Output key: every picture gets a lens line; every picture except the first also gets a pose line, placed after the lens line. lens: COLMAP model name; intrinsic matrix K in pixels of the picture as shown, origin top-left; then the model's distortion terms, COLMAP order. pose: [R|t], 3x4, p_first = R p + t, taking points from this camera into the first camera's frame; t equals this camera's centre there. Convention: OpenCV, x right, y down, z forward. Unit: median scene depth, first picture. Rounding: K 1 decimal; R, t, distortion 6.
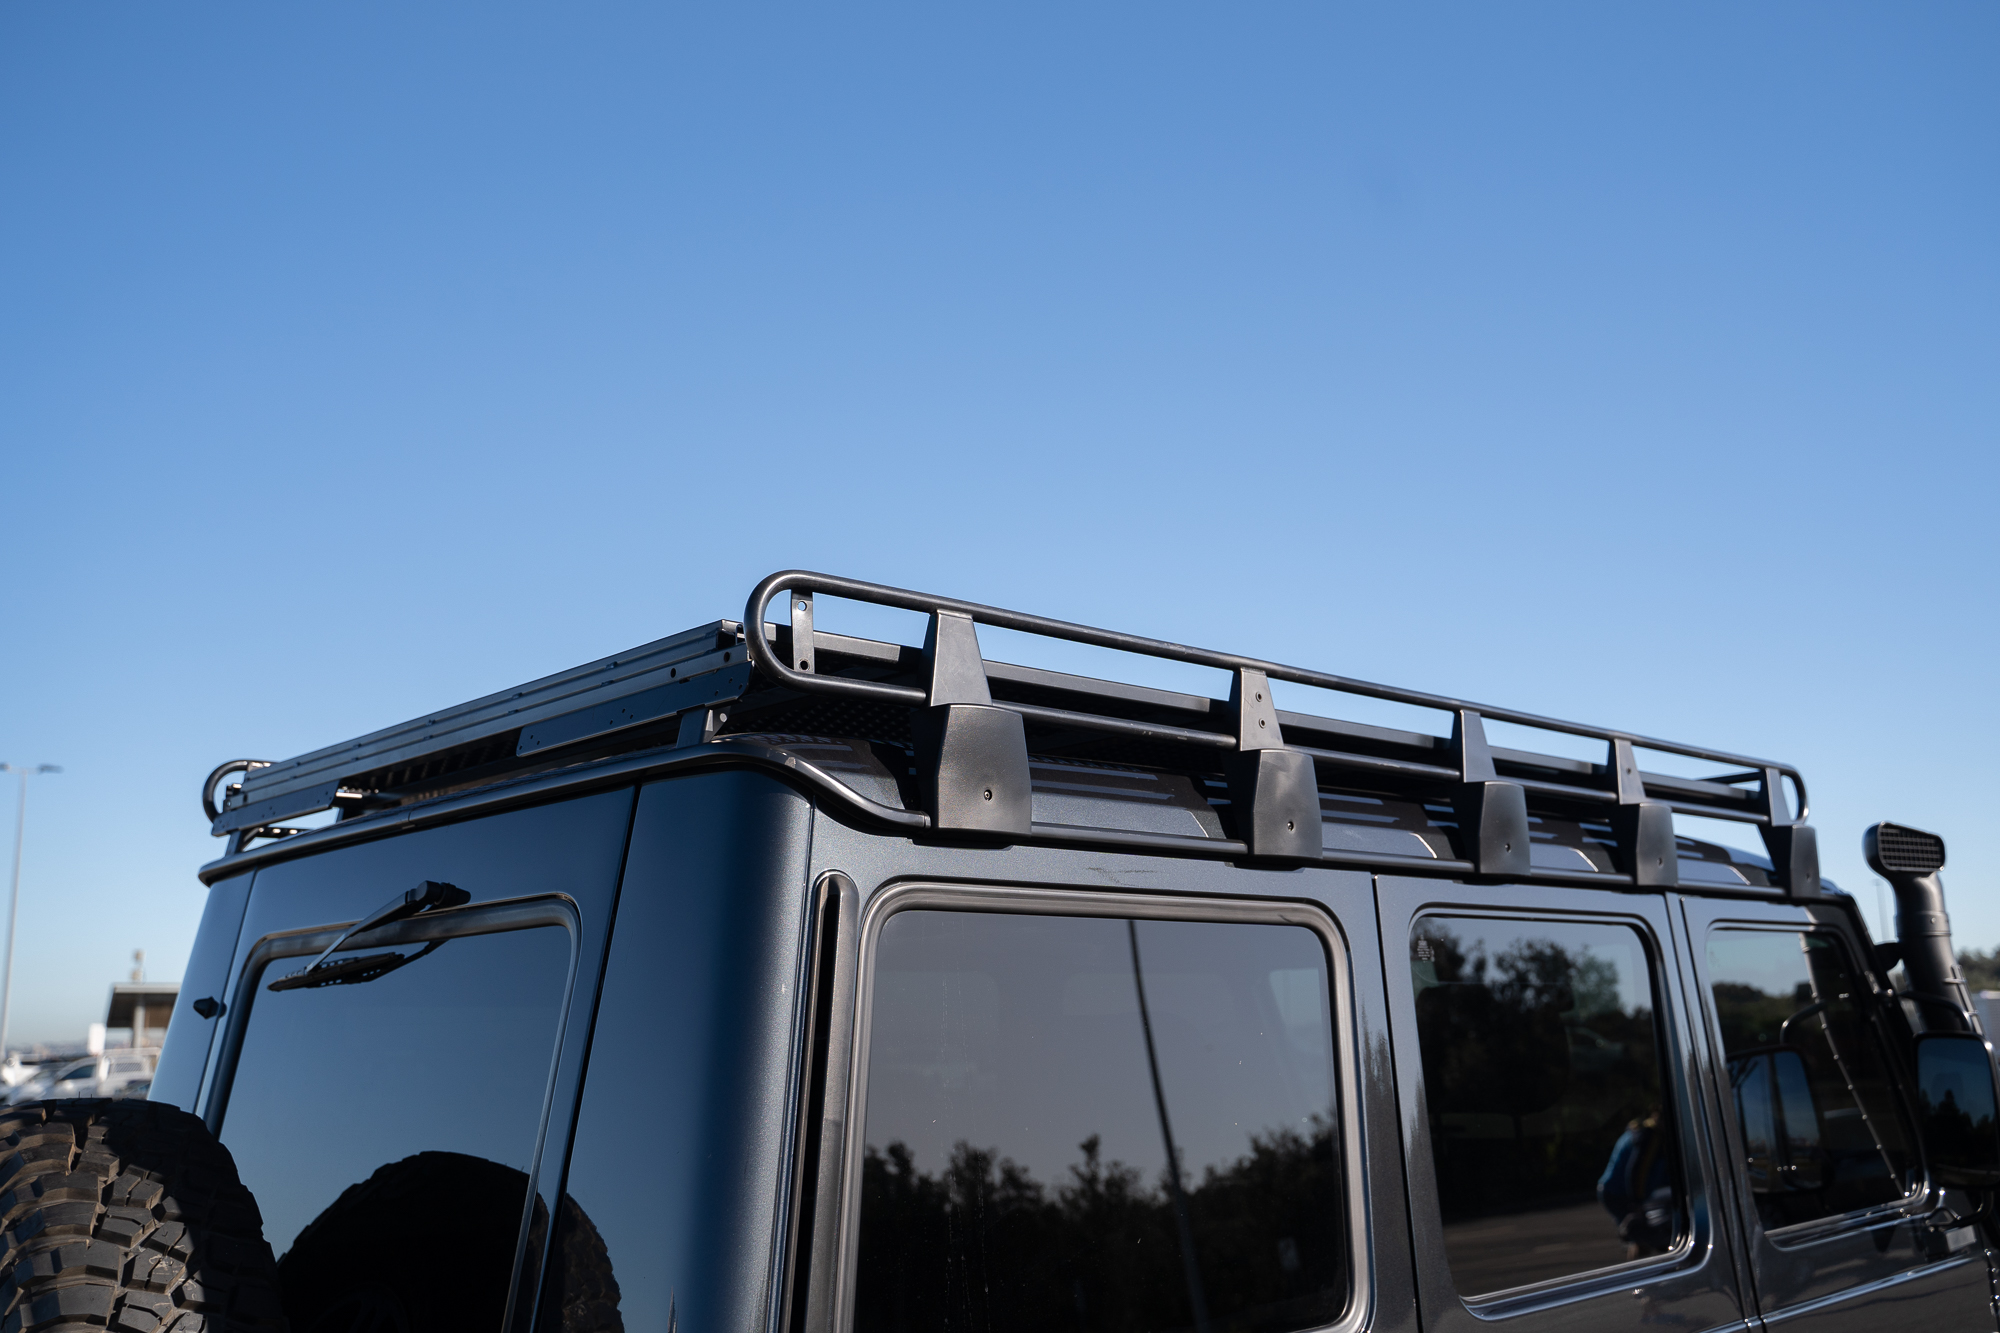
lens RADIAL K [[1760.1, 0, 1008.0], [0, 1760.1, 667.1], [0, 0, 1]] dist [-0.068518, 0.003852]
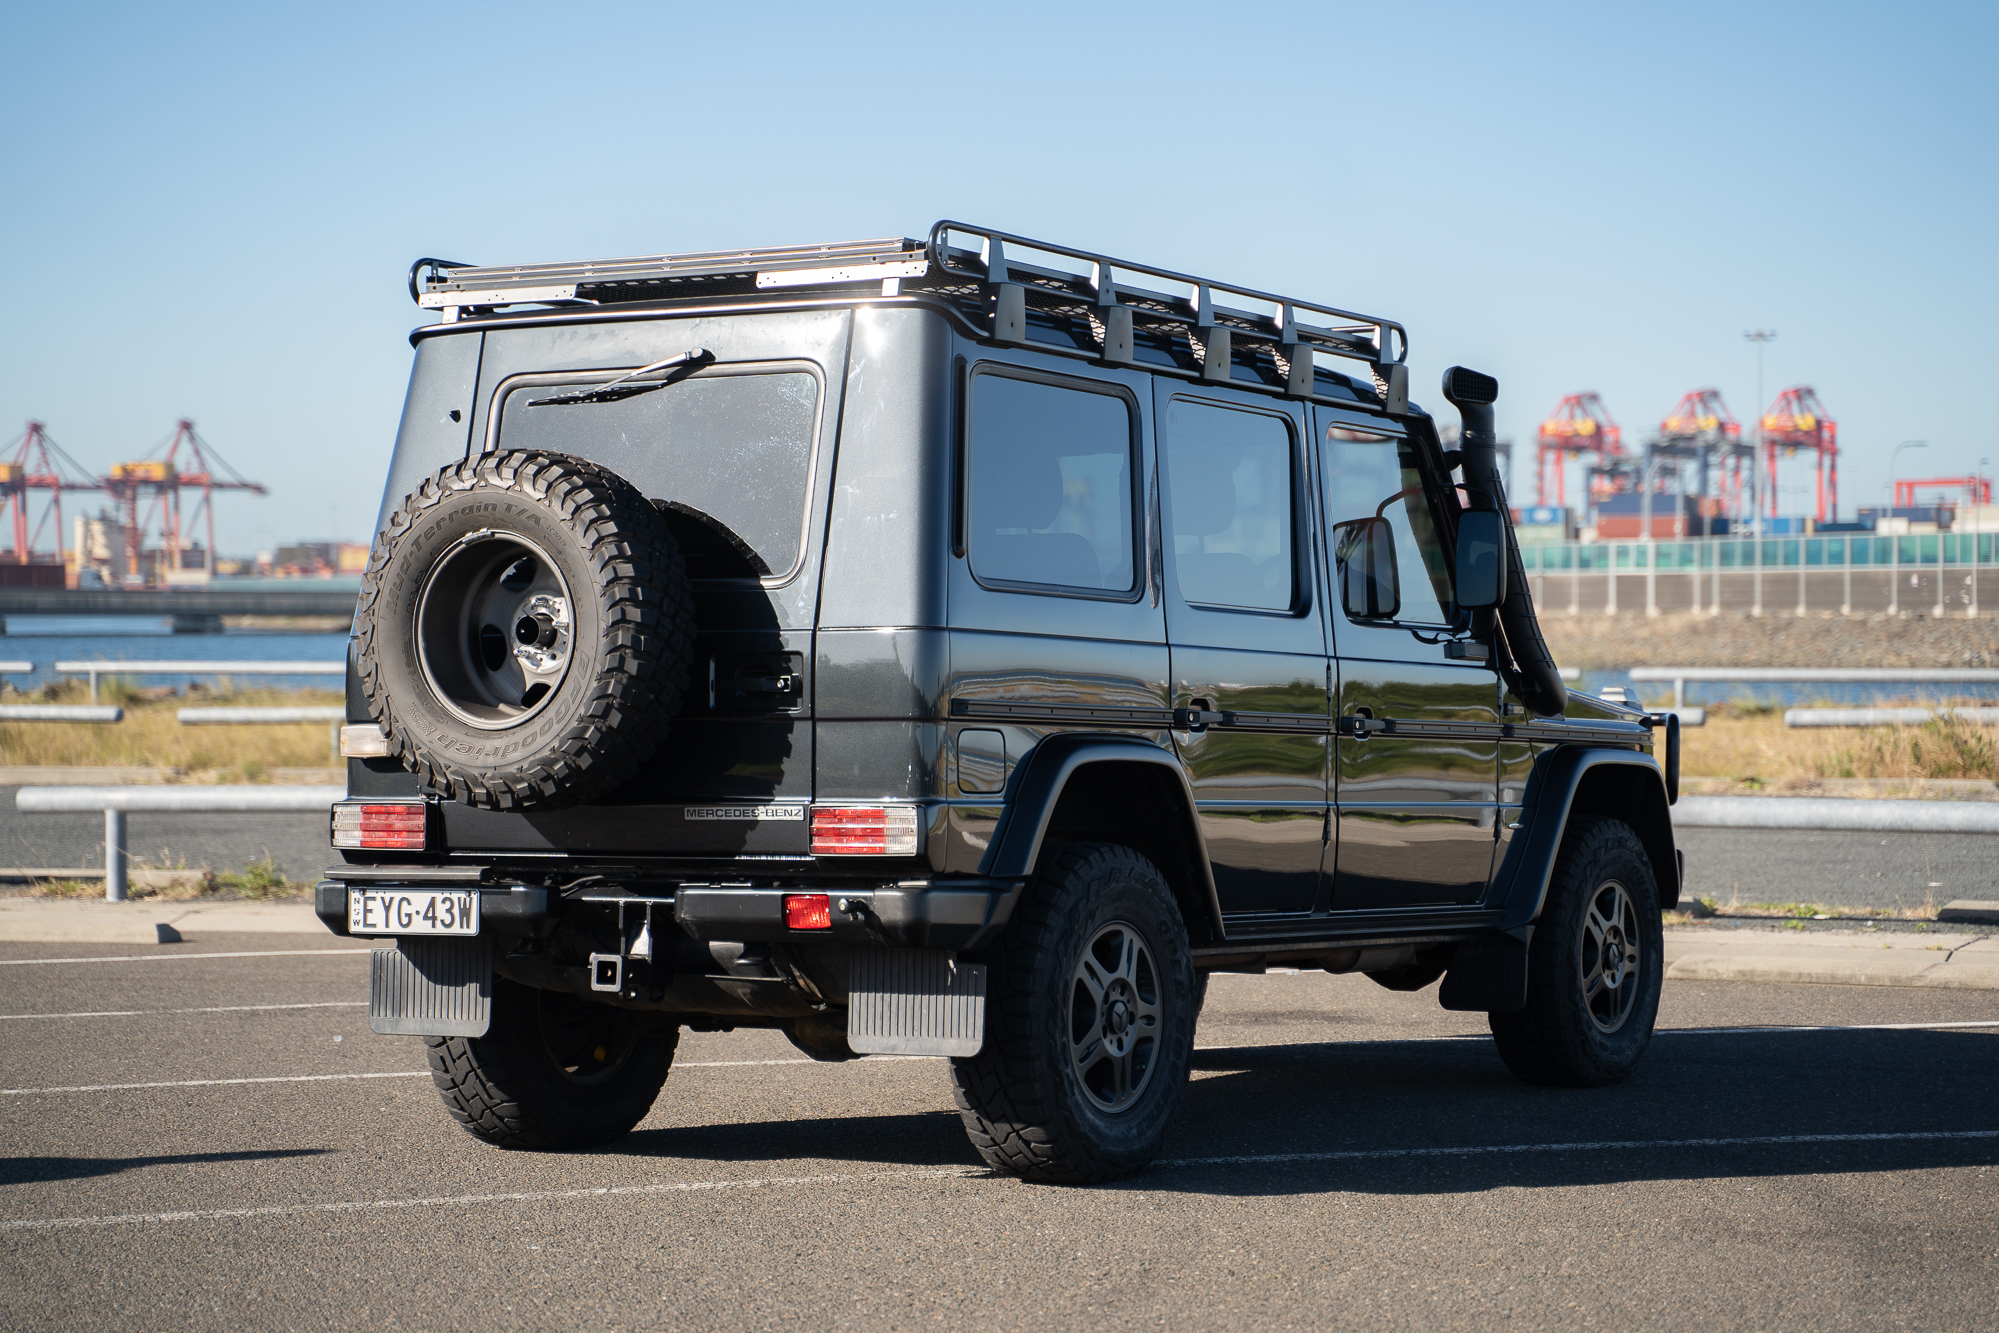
lens RADIAL K [[4165.7, 0, 1001.8], [0, 4165.7, 675.2], [0, 0, 1]] dist [0.276194, 0.000000]
pose [[0.959617, 0.034955, 0.279129, -0.809397], [-0.082959, 0.983286, 0.162067, -0.187801], [-0.268798, -0.178678, 0.946478, -2.215091]]
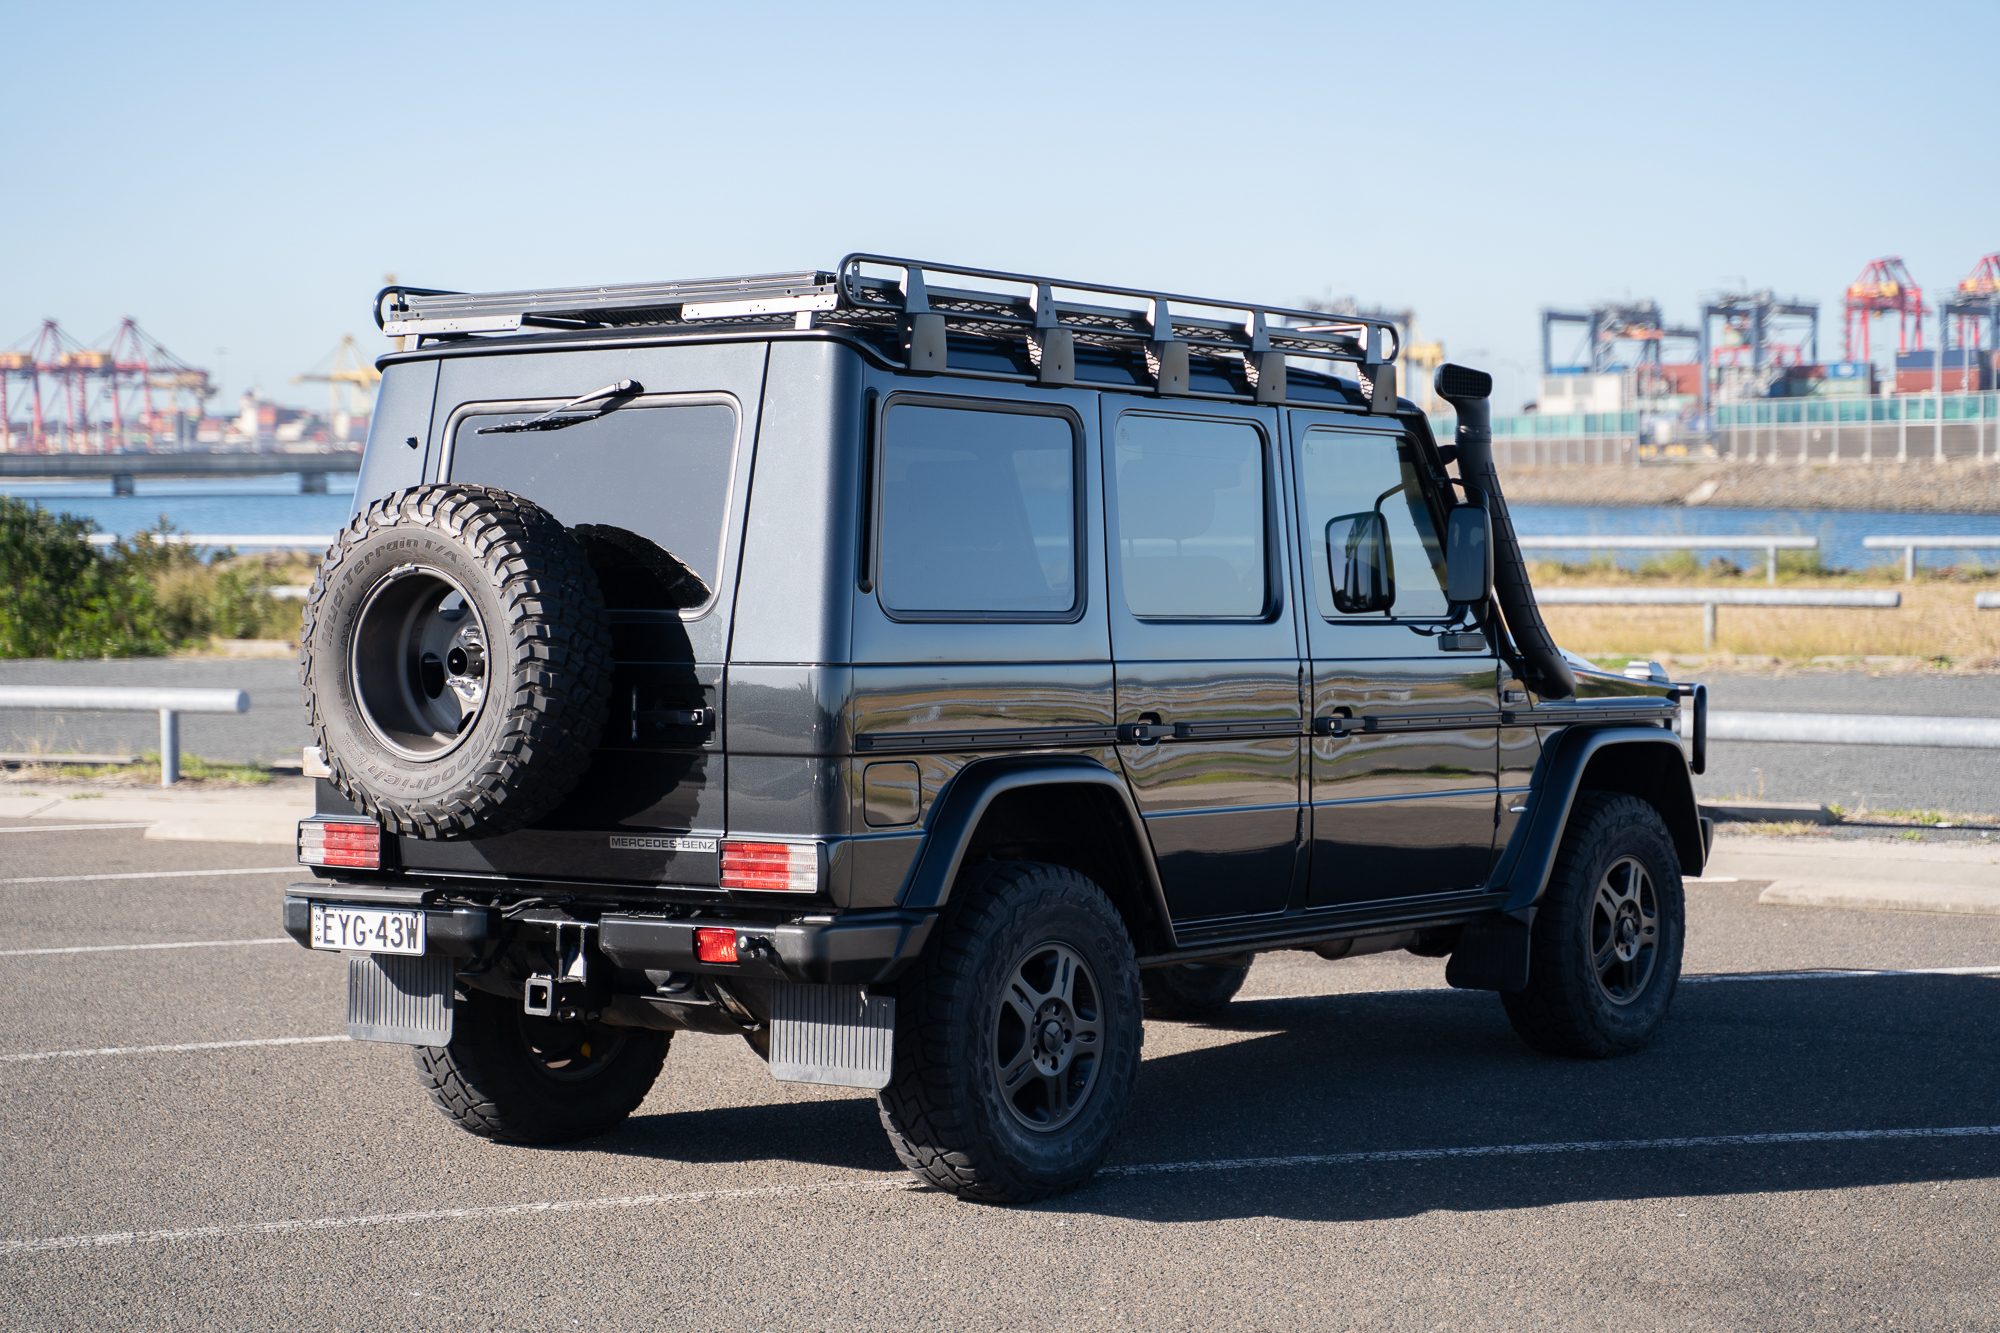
lens RADIAL K [[3601.8, 0, 996.1], [0, 3601.8, 661.8], [0, 0, 1]] dist [0.240273, 0.000000]
pose [[0.982971, 0.020400, 0.182625, -0.412504], [-0.058911, 0.976348, 0.208022, -0.274105], [-0.174062, -0.215238, 0.960924, -1.899745]]
